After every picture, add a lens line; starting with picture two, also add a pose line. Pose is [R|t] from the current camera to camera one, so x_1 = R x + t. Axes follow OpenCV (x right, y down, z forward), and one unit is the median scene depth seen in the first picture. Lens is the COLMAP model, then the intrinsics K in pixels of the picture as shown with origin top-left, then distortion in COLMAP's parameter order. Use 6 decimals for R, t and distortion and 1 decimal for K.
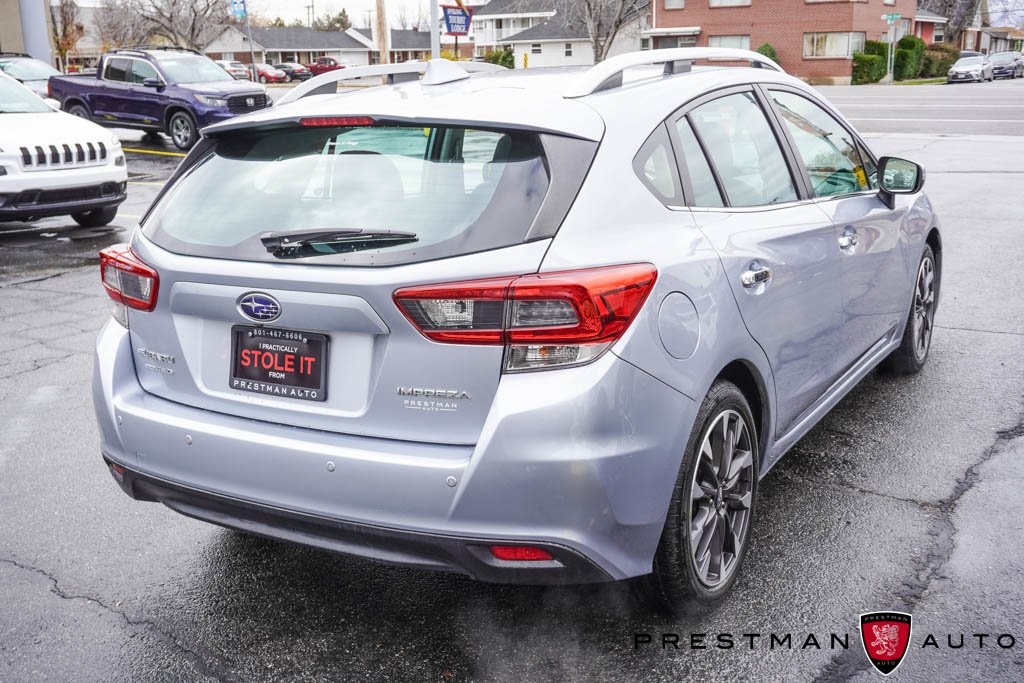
lens RADIAL K [[1113.8, 0, 509.1], [0, 1113.8, 340.3], [0, 0, 1]] dist [0.001369, 0.000000]
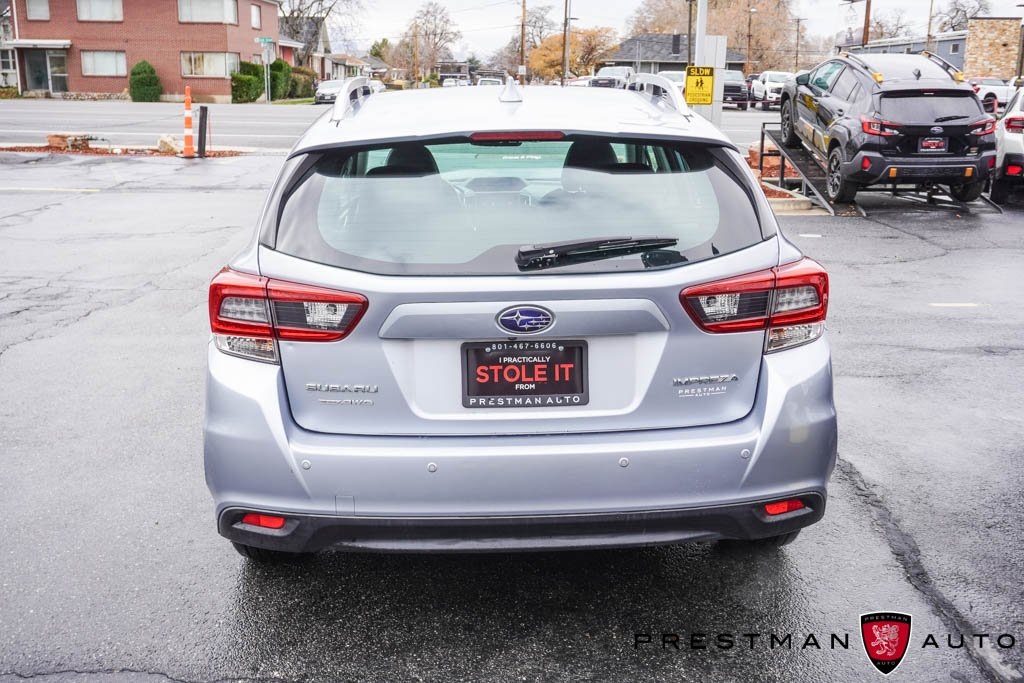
lens RADIAL K [[1085.3, 0, 515.9], [0, 1085.3, 340.6], [0, 0, 1]] dist [-0.001073, 0.000000]
pose [[0.829304, -0.100548, 0.549678, -0.738571], [0.105936, 0.994129, 0.022022, -0.032212], [-0.548665, 0.039968, 0.835087, 0.178572]]
